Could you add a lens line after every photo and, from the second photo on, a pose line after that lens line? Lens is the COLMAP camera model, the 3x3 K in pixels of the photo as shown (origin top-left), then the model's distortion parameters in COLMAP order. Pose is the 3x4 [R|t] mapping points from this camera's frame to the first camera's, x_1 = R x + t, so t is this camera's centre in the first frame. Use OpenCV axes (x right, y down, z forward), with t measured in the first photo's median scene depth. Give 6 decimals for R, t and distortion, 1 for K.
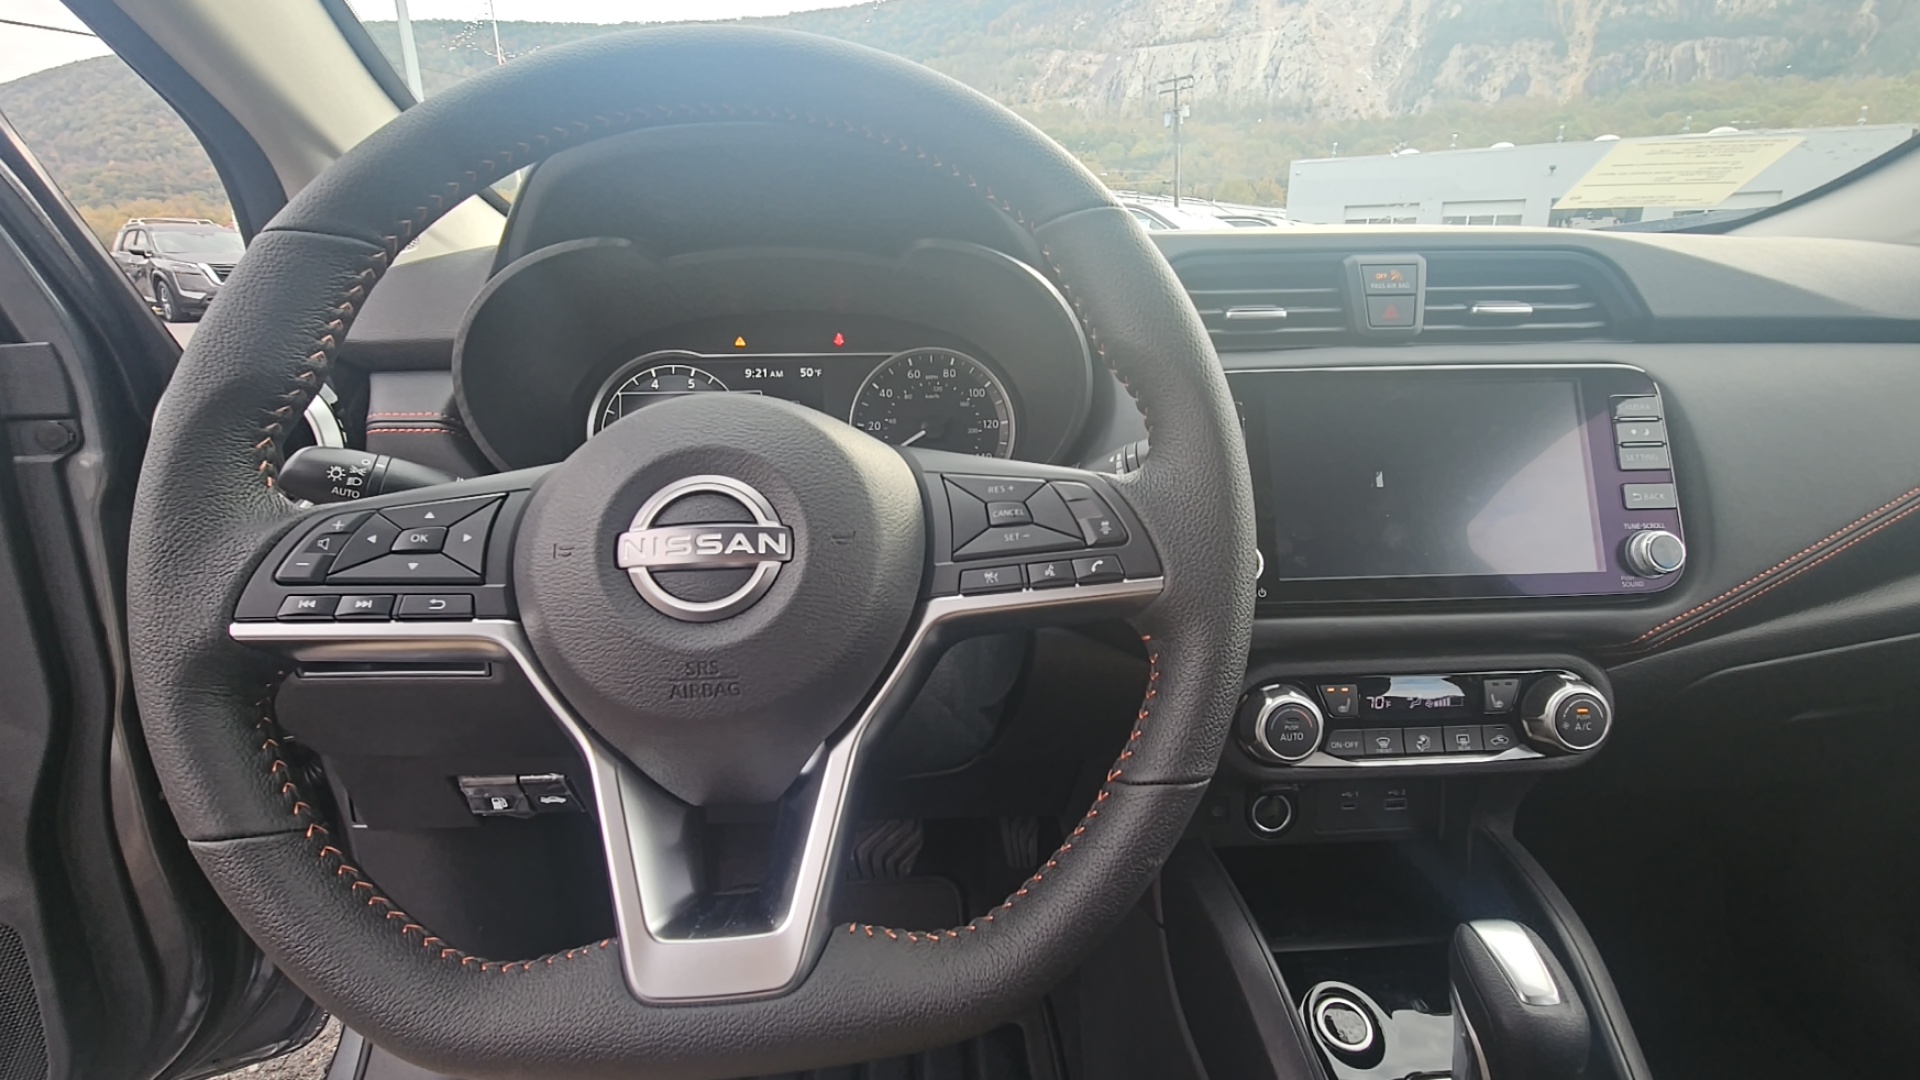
lens RADIAL K [[824.8, 0, 948.8], [0, 824.8, 533.8], [0, 0, 1]] dist [-0.013074, -0.000022]
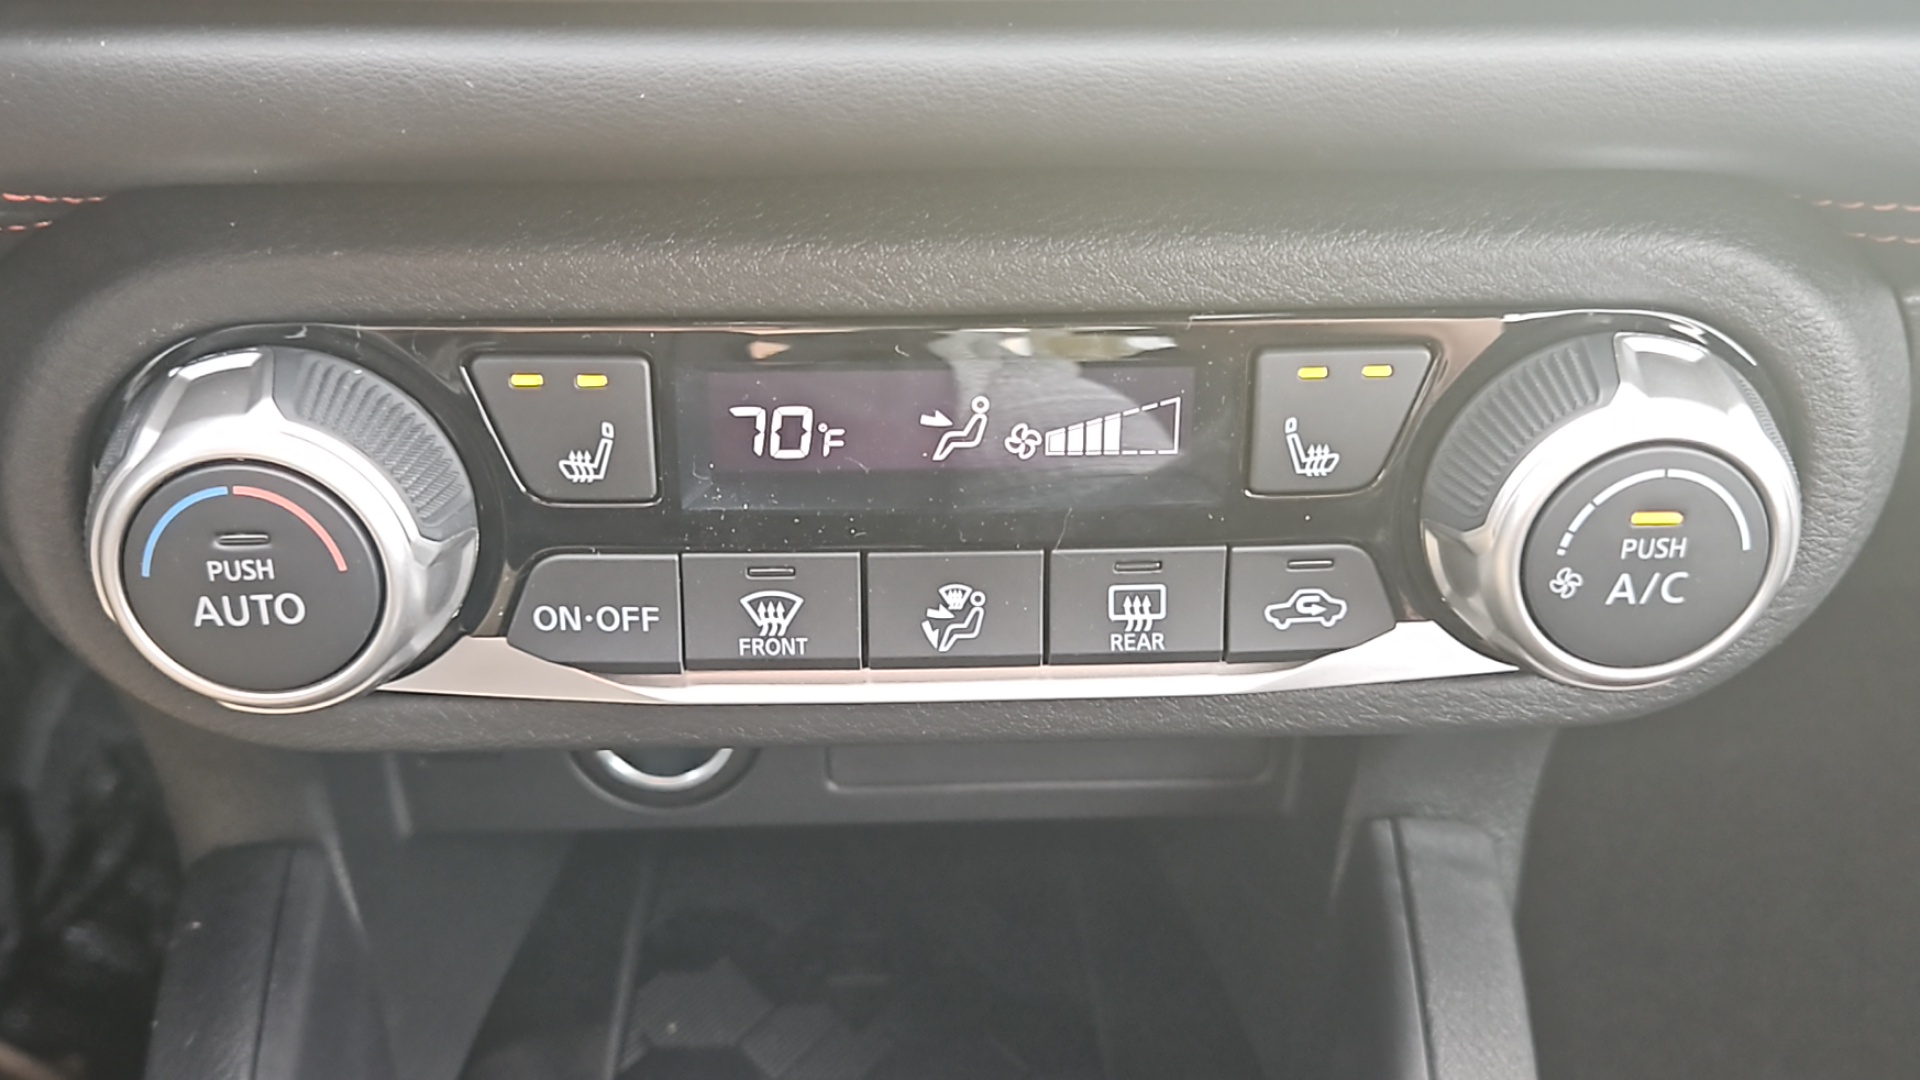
lens RADIAL K [[2013.0, 0, 960.0], [0, 2013.0, 540.0], [0, 0, 1]] dist [0.065379, -0.143159]
pose [[0.999466, 0.018574, 0.026884, 0.570361], [-0.028112, 0.908158, 0.417684, 0.007124], [-0.016657, -0.418216, 0.908195, 0.515929]]
